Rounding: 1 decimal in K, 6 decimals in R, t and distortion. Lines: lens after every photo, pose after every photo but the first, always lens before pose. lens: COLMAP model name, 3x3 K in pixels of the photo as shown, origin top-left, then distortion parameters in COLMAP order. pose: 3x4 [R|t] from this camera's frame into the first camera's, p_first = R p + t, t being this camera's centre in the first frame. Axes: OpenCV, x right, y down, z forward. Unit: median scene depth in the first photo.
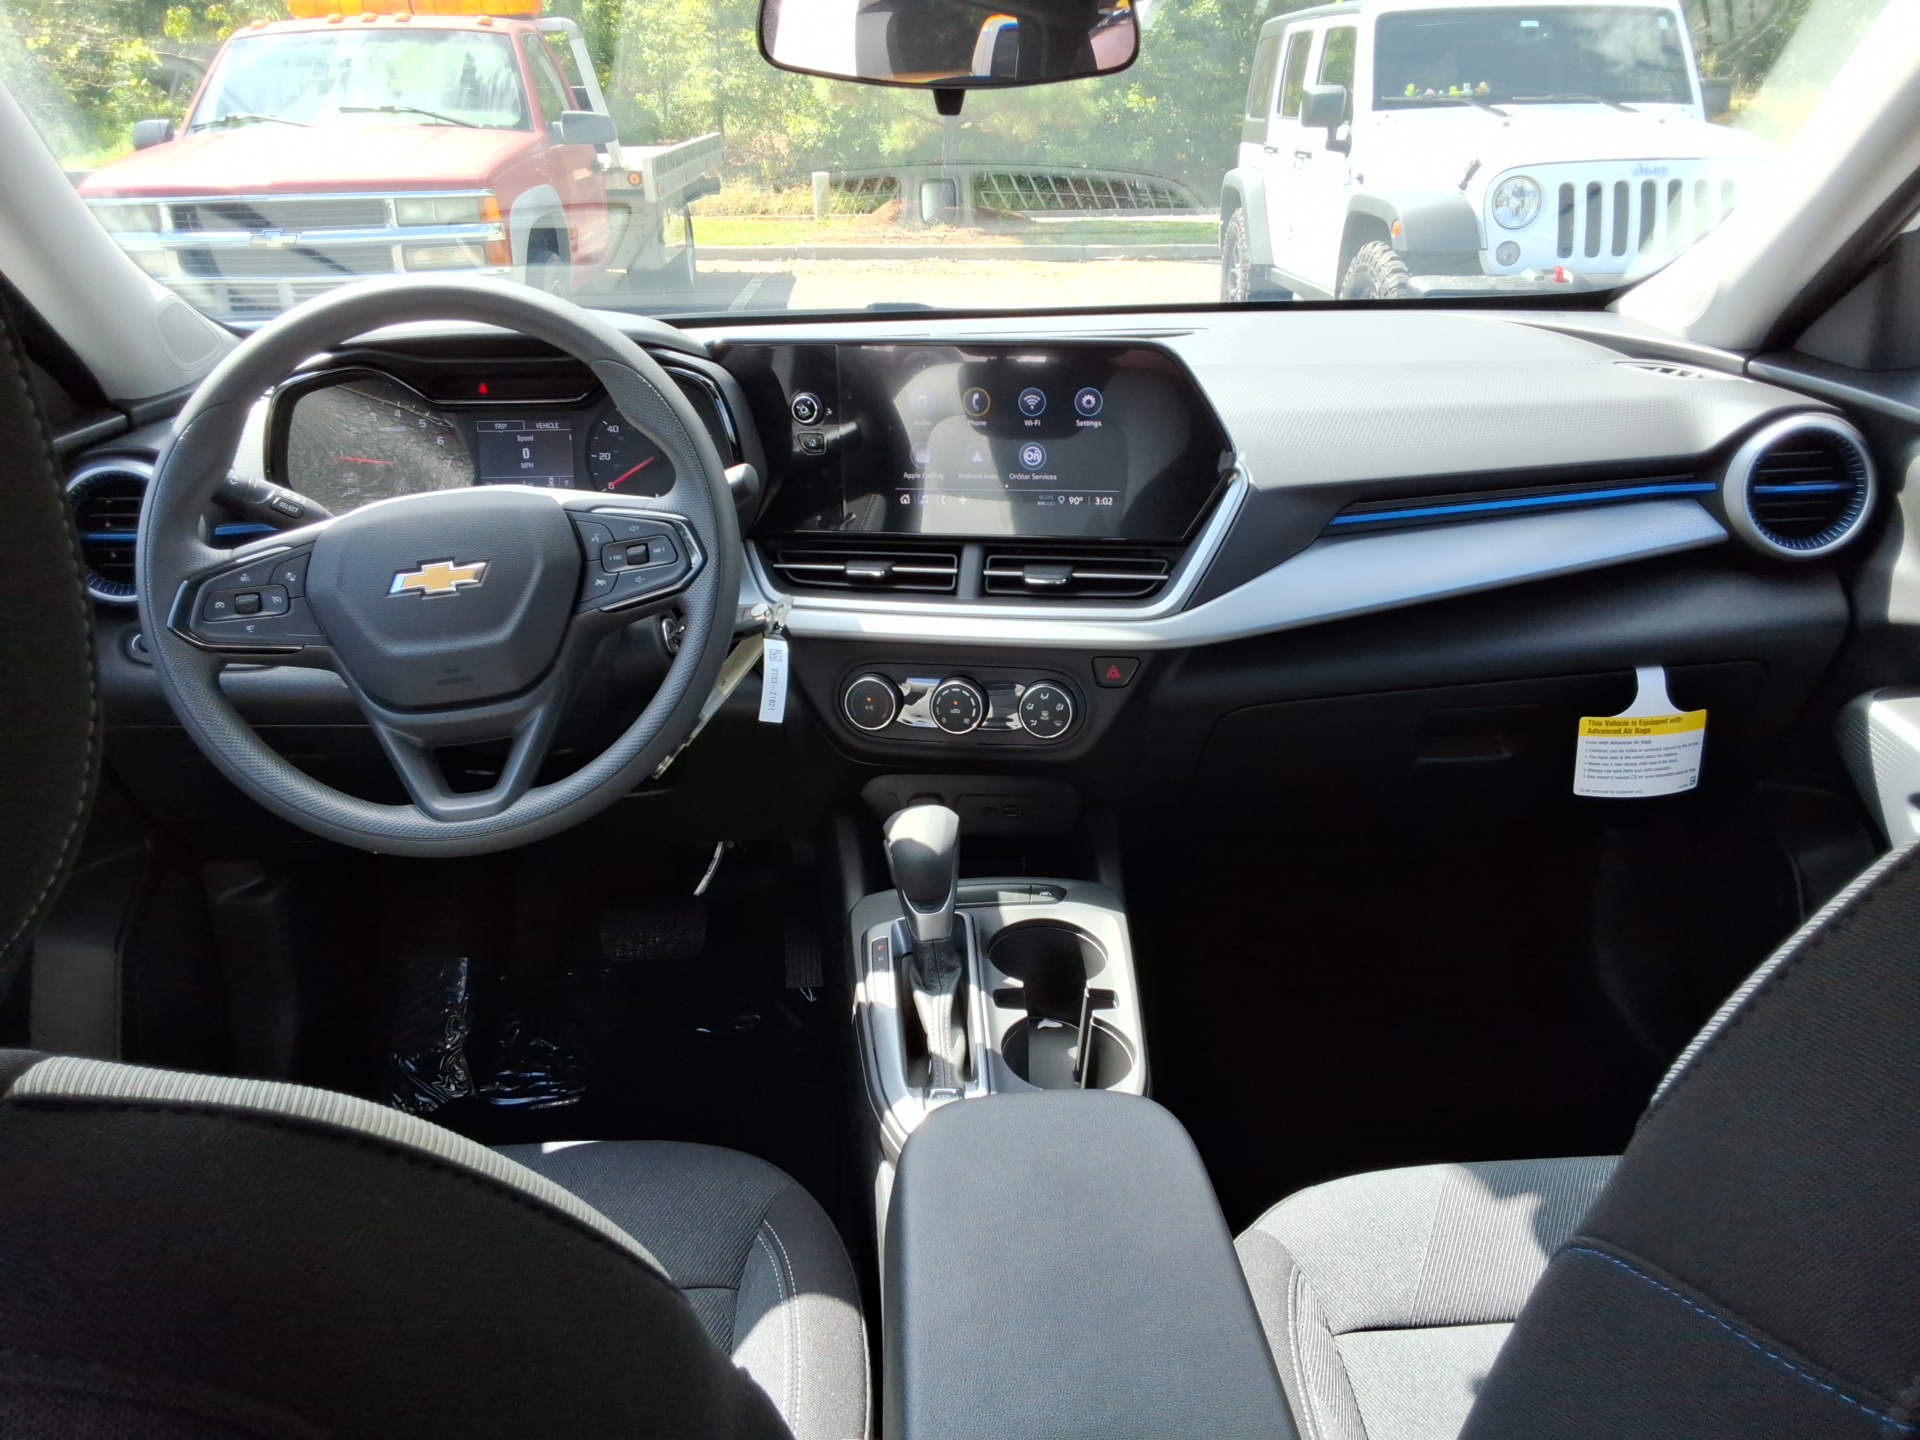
lens RADIAL K [[1525.8, 0, 960.0], [0, 1525.8, 720.0], [0, 0, 1]] dist [0.111015, -0.177069]
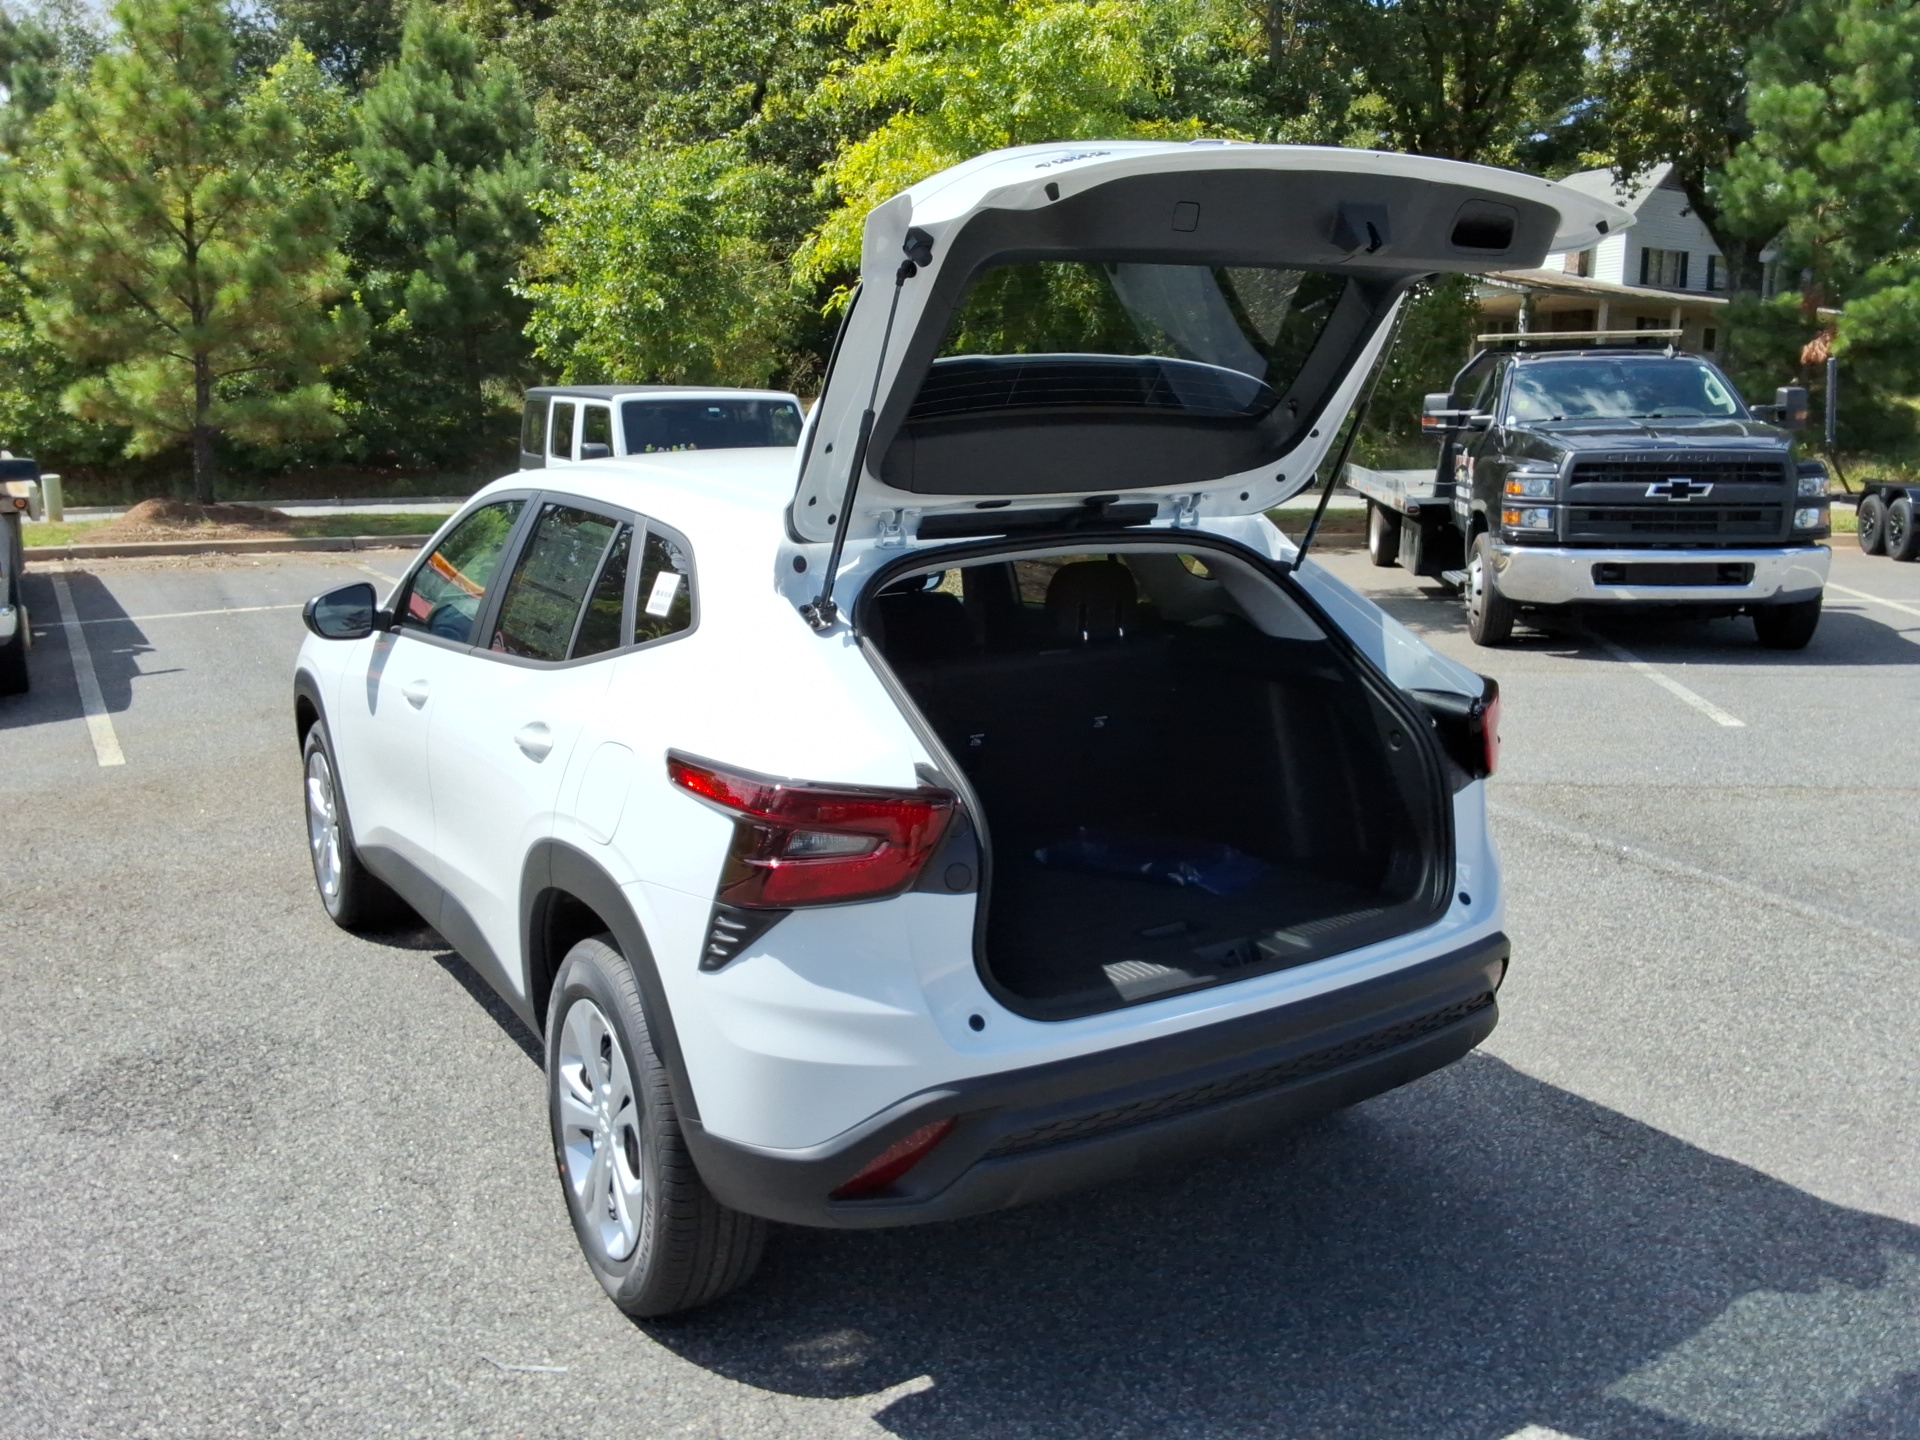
lens RADIAL K [[1564.2, 0, 971.3], [0, 1564.2, 709.1], [0, 0, 1]] dist [0.124850, -0.191944]
pose [[0.875574, -0.086634, 0.475252, -1.250033], [0.169948, 0.976140, -0.135160, 0.776795], [-0.452203, 0.199111, 0.869407, -2.976044]]
